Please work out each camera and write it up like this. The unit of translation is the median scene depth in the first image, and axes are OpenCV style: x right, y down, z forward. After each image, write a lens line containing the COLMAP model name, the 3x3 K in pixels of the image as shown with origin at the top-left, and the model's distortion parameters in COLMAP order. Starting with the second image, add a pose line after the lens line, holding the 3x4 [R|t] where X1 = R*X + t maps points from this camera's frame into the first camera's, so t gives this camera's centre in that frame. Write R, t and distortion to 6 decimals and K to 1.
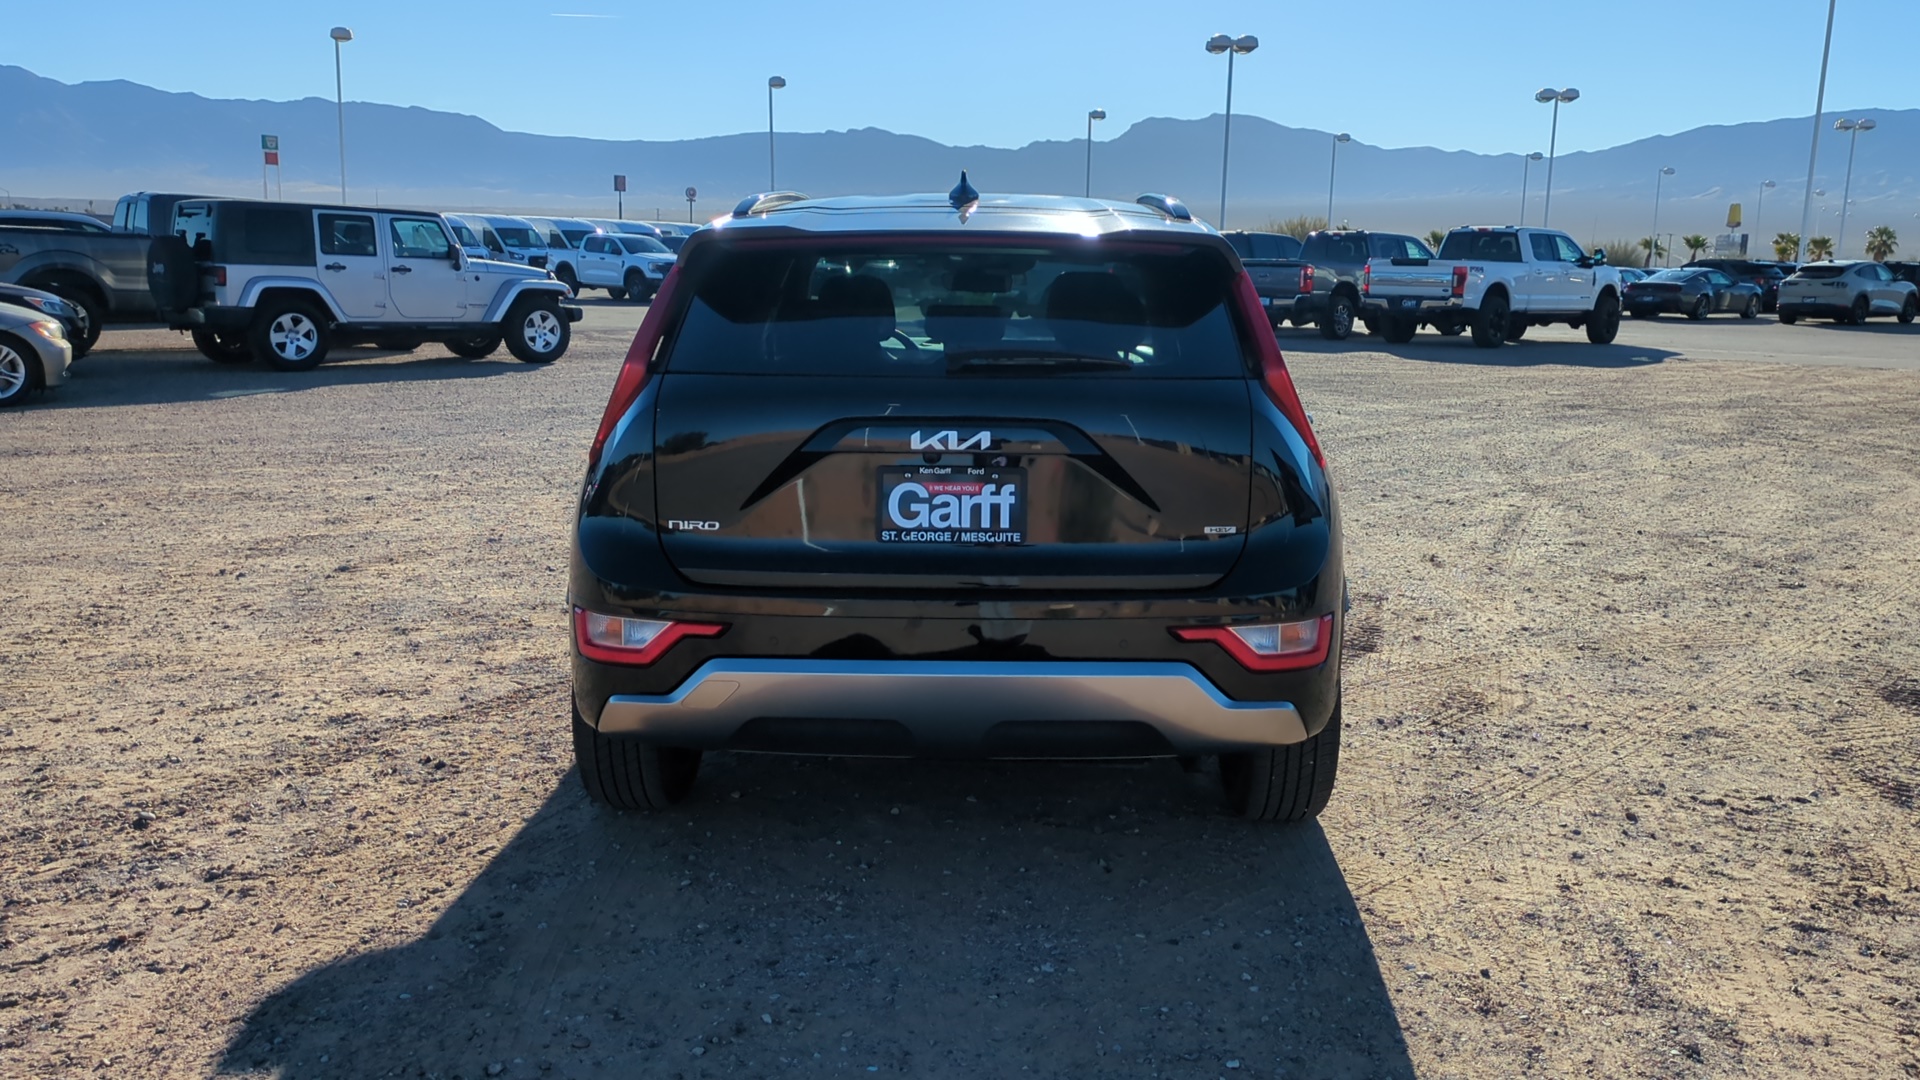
lens RADIAL K [[1644.3, 0, 969.2], [0, 1644.3, 538.4], [0, 0, 1]] dist [0.072928, -0.081871]
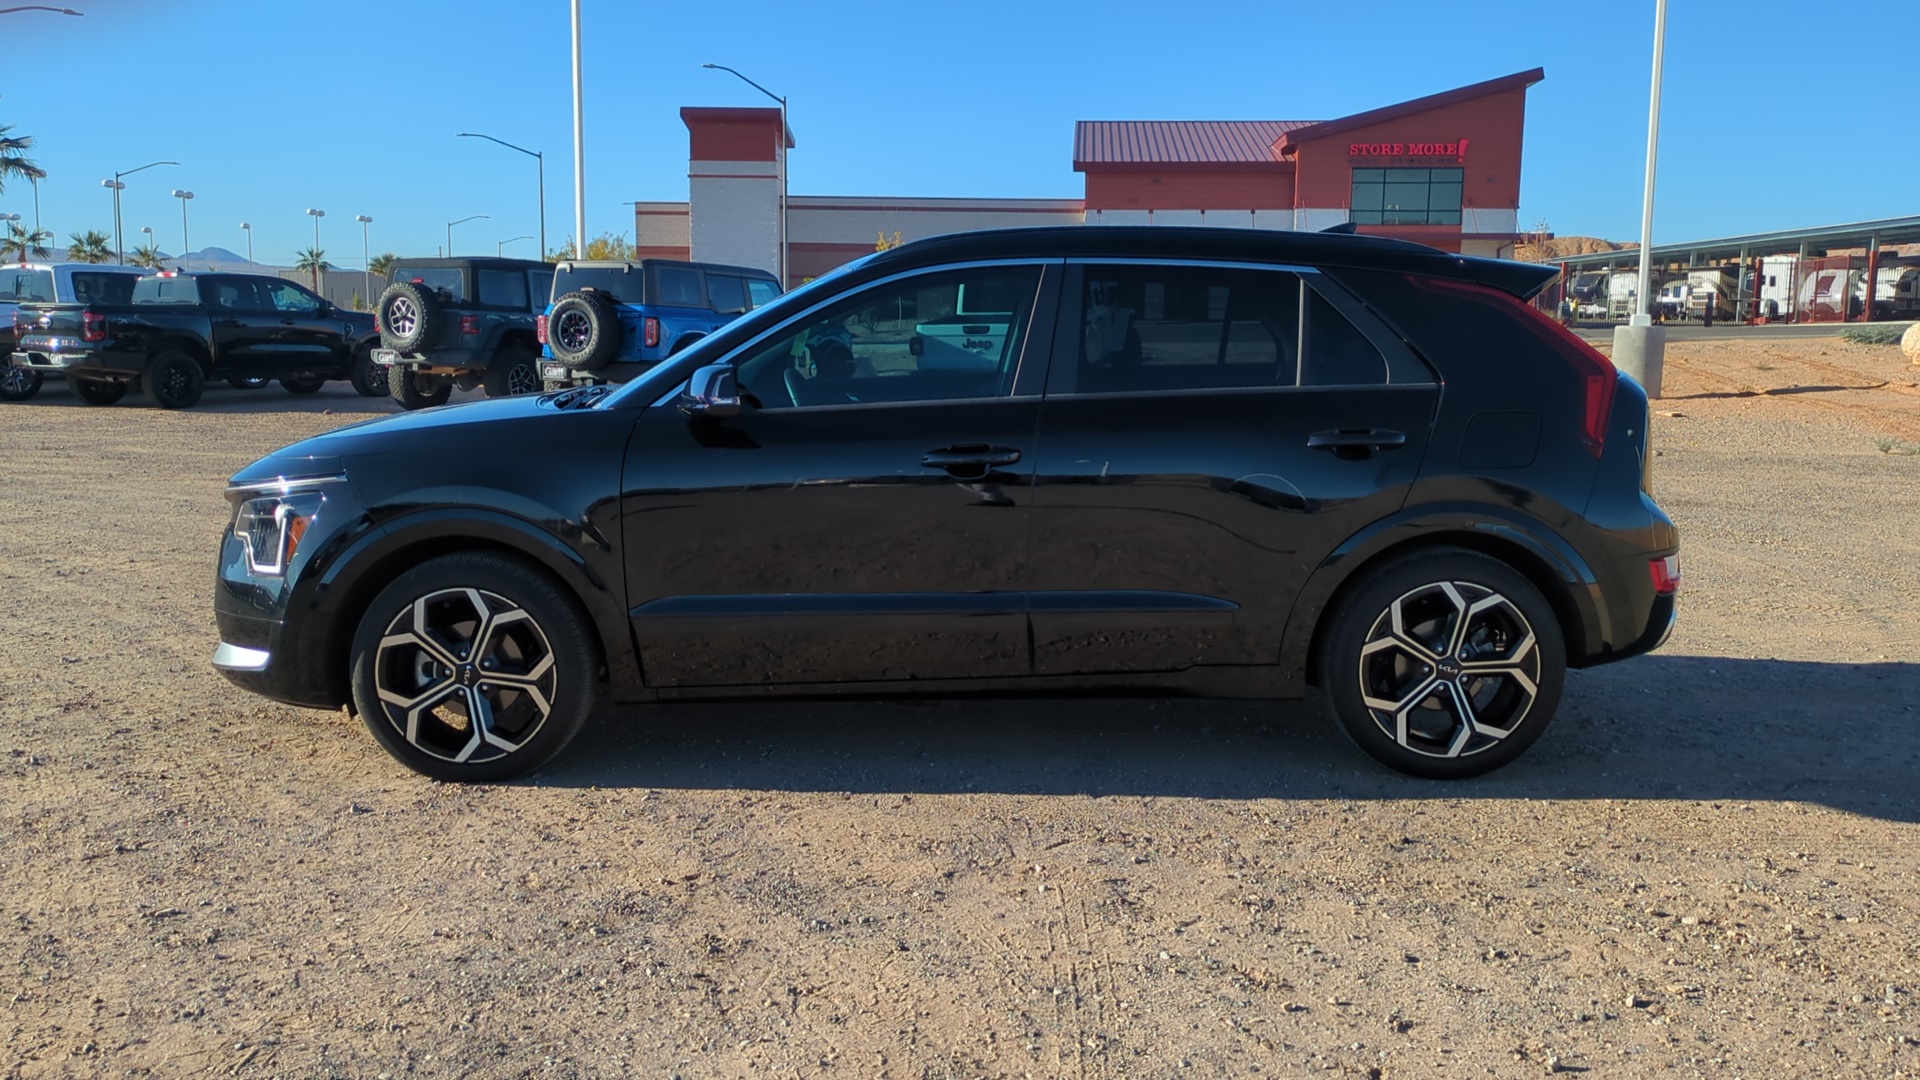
lens RADIAL K [[1649.9, 0, 976.2], [0, 1649.9, 538.5], [0, 0, 1]] dist [0.078990, -0.117646]
pose [[-0.028069, -0.154794, 0.987548, -1.432352], [0.159308, 0.974617, 0.157295, -0.253095], [-0.986830, 0.161740, -0.002696, 1.442982]]
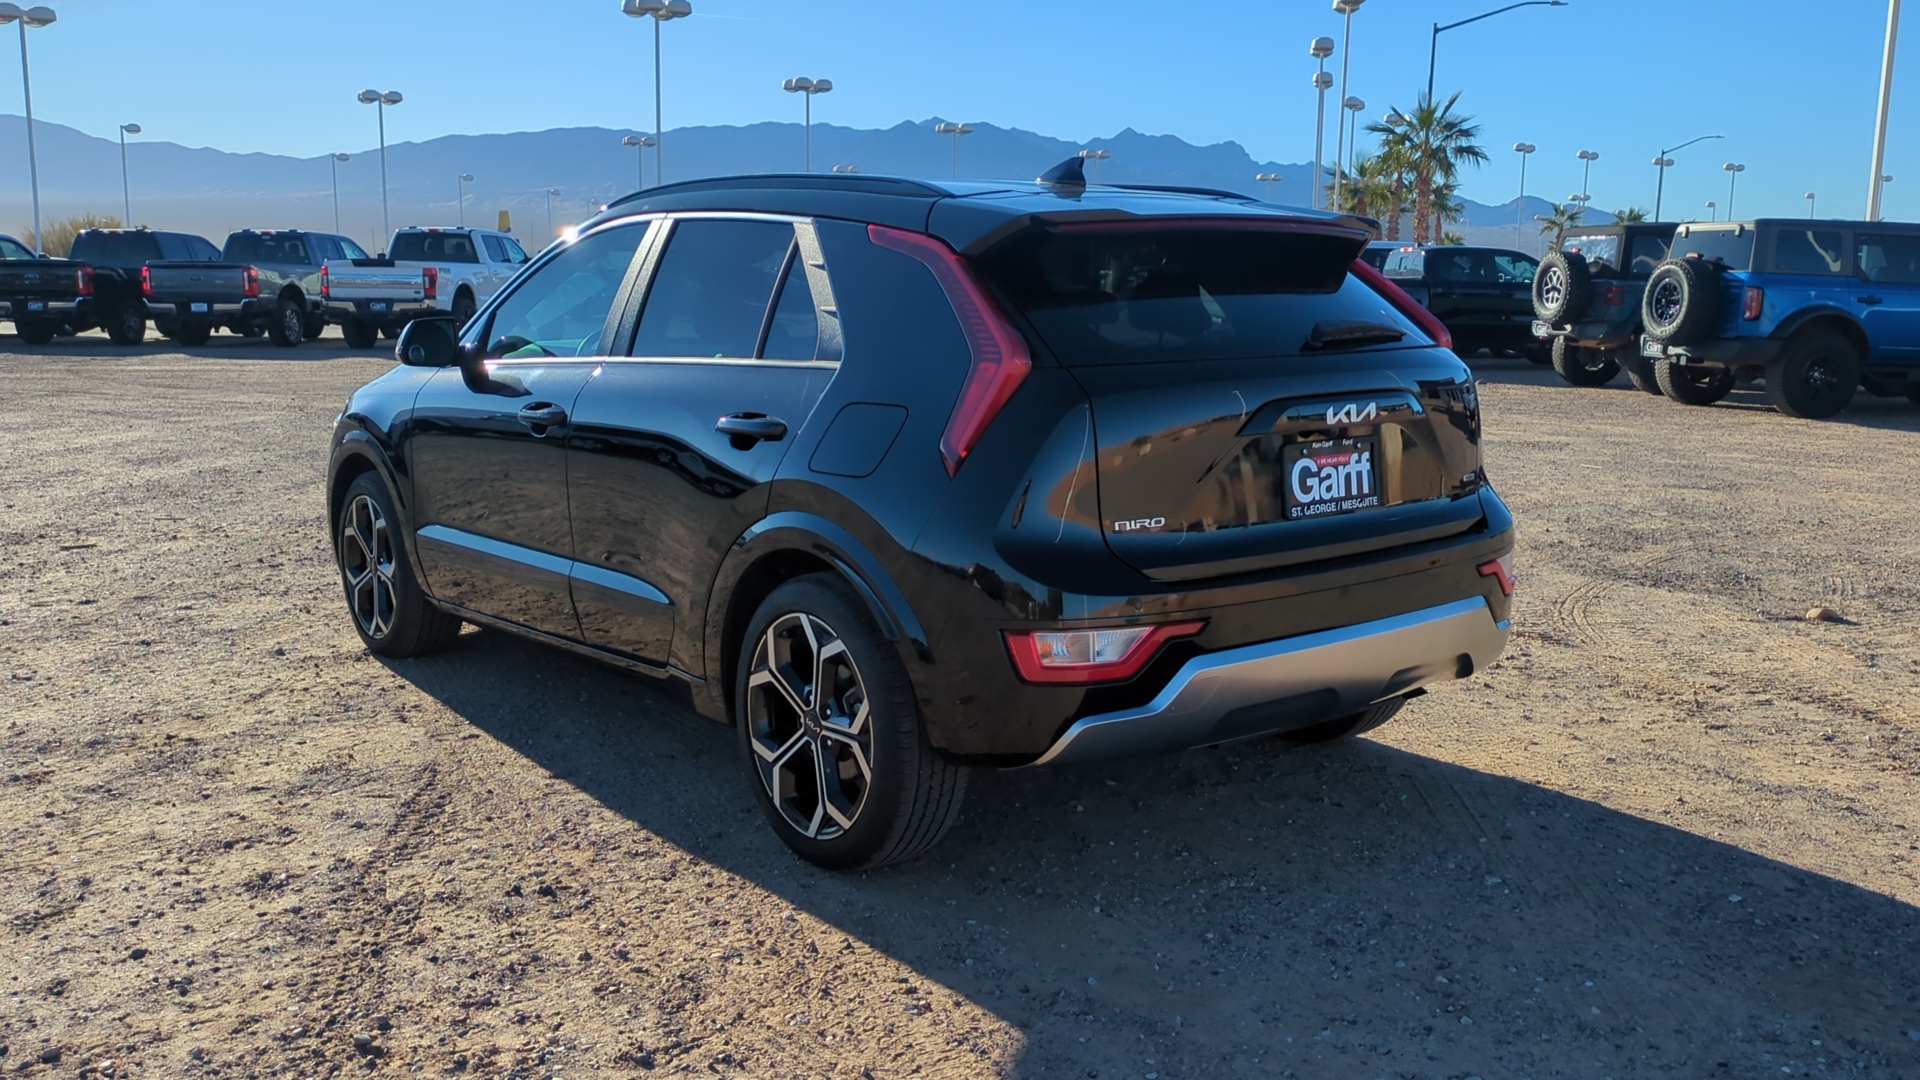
lens RADIAL K [[1649.9, 0, 976.2], [0, 1649.9, 538.5], [0, 0, 1]] dist [0.078990, -0.117646]
pose [[0.766238, -0.116200, 0.631963, -0.765542], [0.117673, 0.992256, 0.039771, -0.044451], [-0.631690, 0.043891, 0.773978, 0.296914]]
